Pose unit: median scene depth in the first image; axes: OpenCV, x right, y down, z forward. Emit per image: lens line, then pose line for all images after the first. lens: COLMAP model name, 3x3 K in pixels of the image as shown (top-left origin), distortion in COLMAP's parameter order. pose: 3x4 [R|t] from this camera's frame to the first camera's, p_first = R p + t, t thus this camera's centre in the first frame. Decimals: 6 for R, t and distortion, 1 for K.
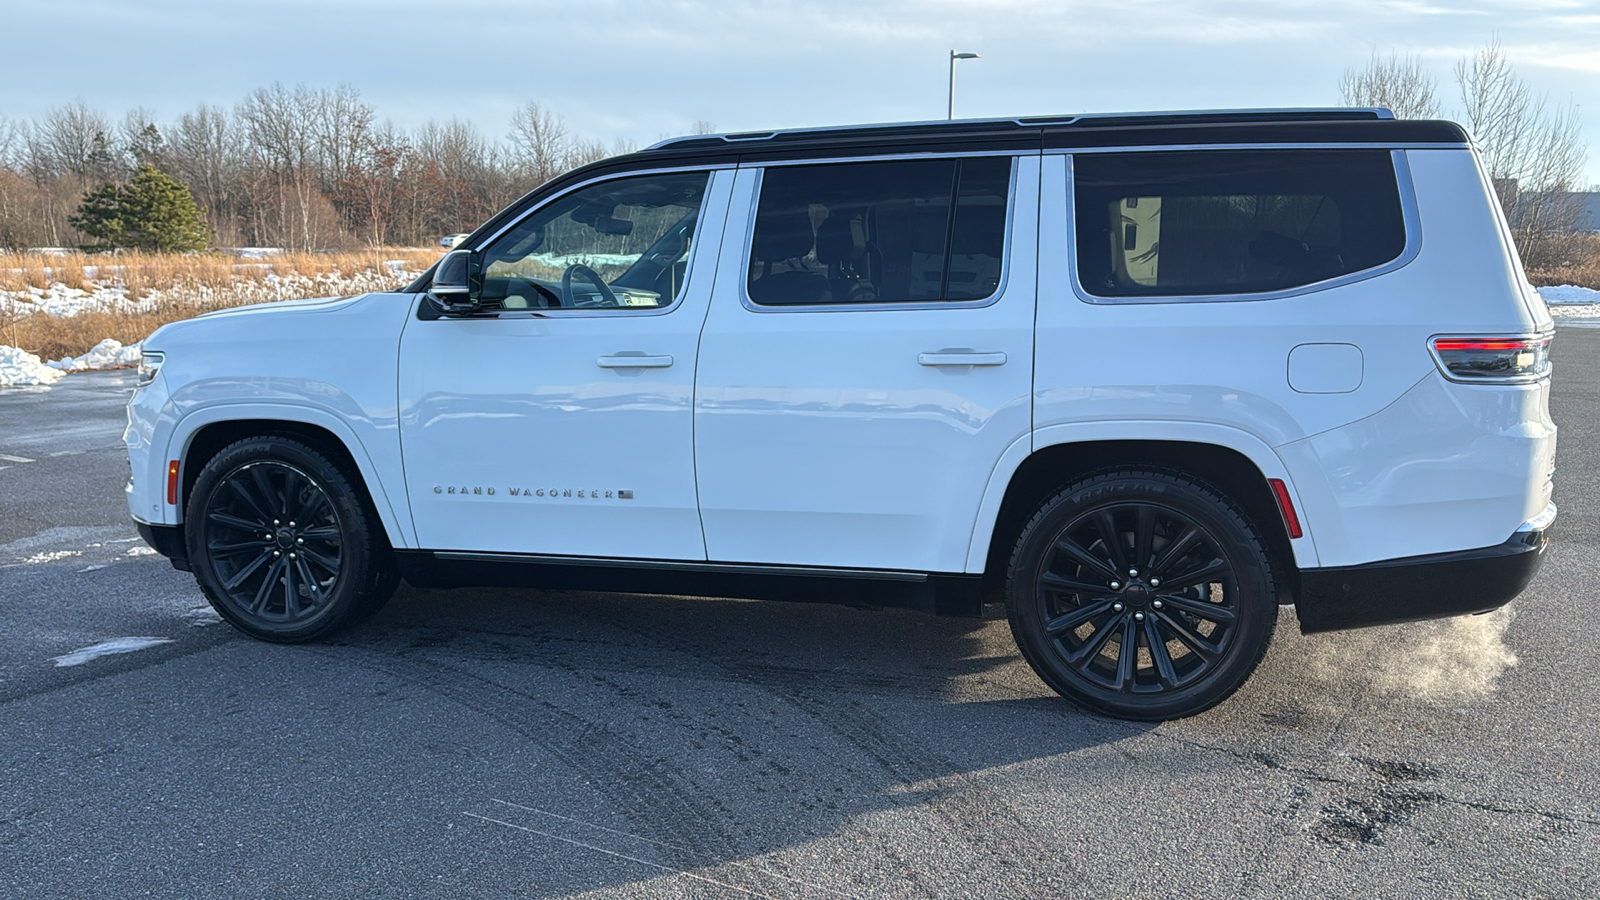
lens RADIAL K [[1282.0, 0, 812.5], [0, 1282.0, 444.7], [0, 0, 1]] dist [0.174412, -0.285391]
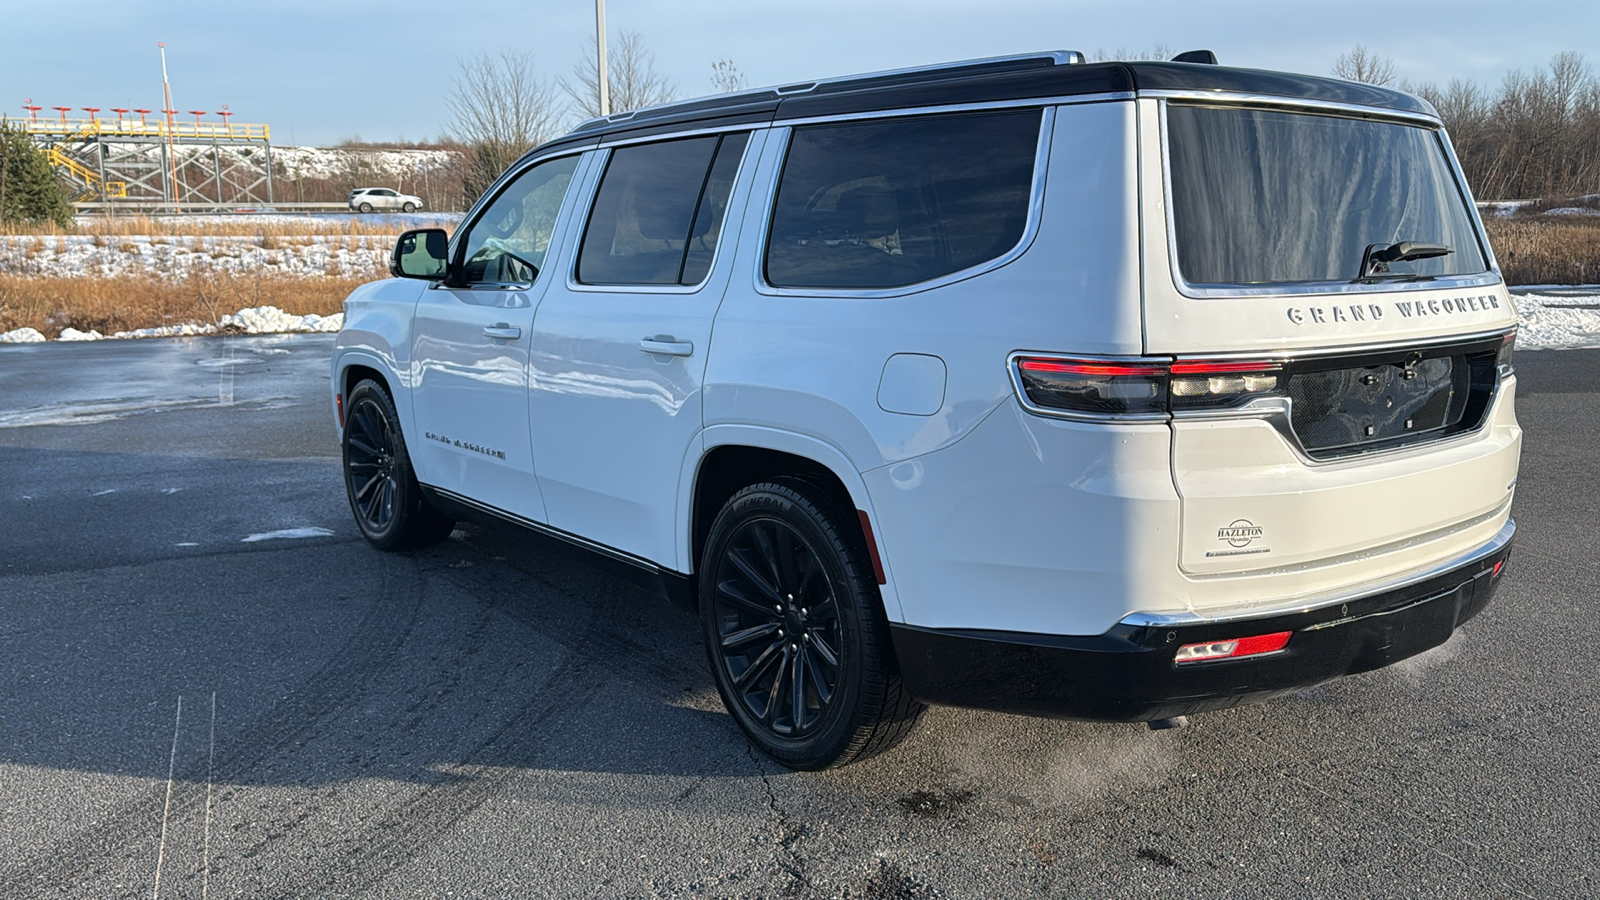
lens RADIAL K [[1282.0, 0, 812.5], [0, 1282.0, 444.7], [0, 0, 1]] dist [0.174412, -0.285391]
pose [[0.815775, 0.097508, -0.570091, 0.729301], [-0.079144, 0.995234, 0.056973, -0.055767], [0.572929, -0.001358, 0.819604, 0.276601]]
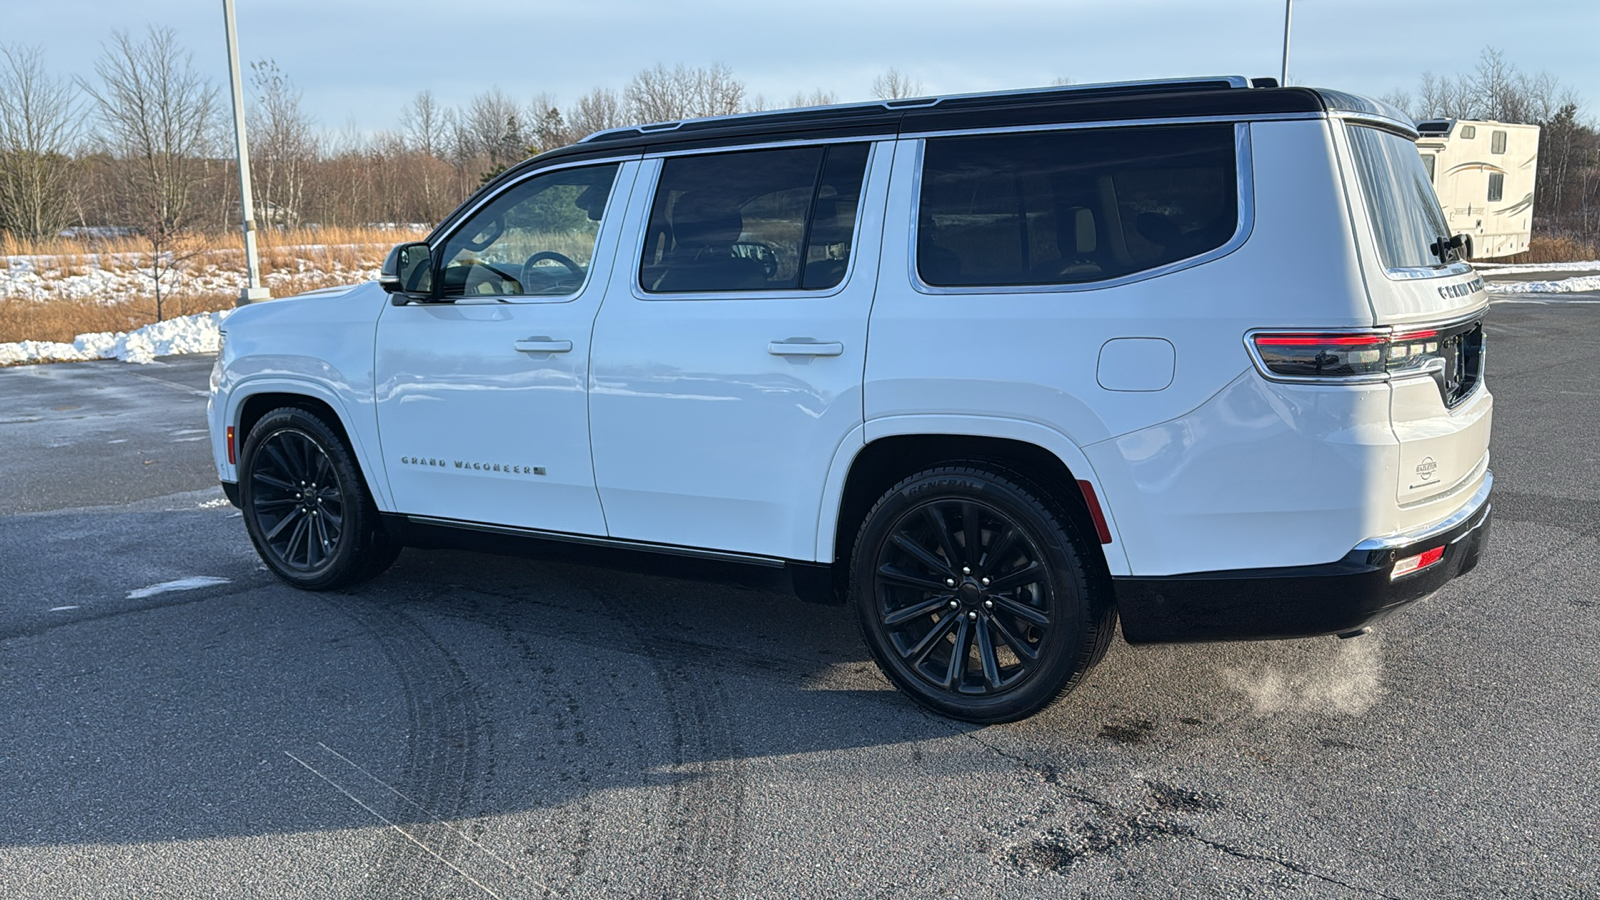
lens RADIAL K [[1282.0, 0, 812.5], [0, 1282.0, 444.7], [0, 0, 1]] dist [0.174412, -0.285391]
pose [[0.960696, 0.029627, -0.276017, 0.387824], [-0.021551, 0.999248, 0.032244, -0.023558], [0.276765, -0.025028, 0.960612, 0.041135]]
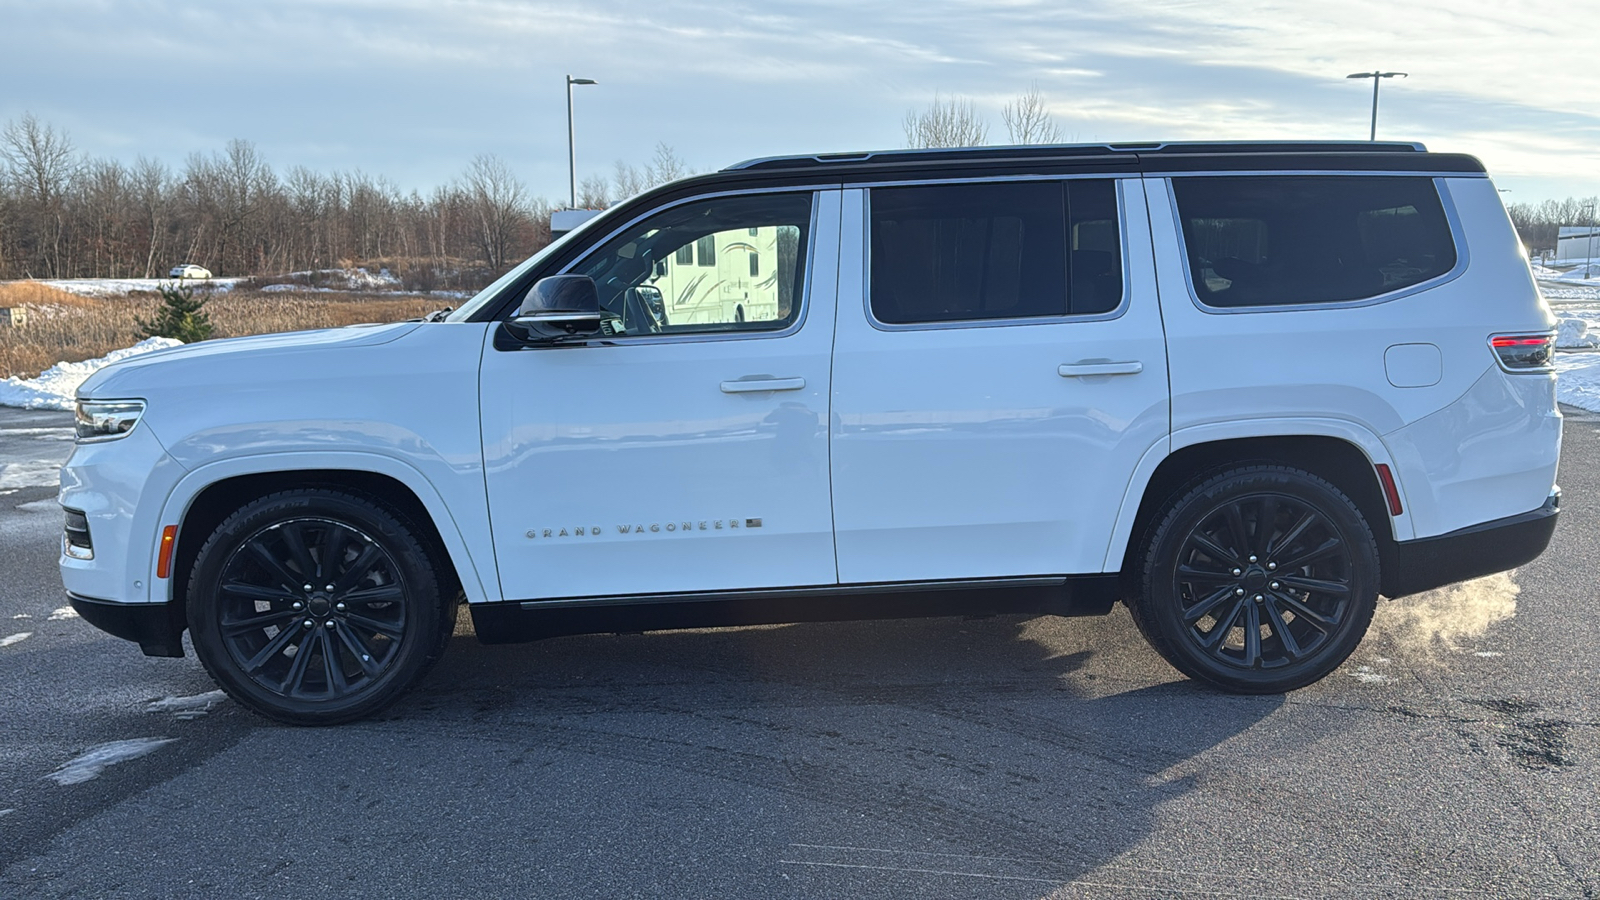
lens RADIAL K [[1295.4, 0, 806.3], [0, 1295.4, 433.8], [0, 0, 1]] dist [0.166862, -0.280870]
pose [[0.945149, -0.050594, 0.322699, -0.445087], [0.060371, 0.997968, -0.020354, -0.006149], [-0.321013, 0.038719, 0.946283, 0.066708]]
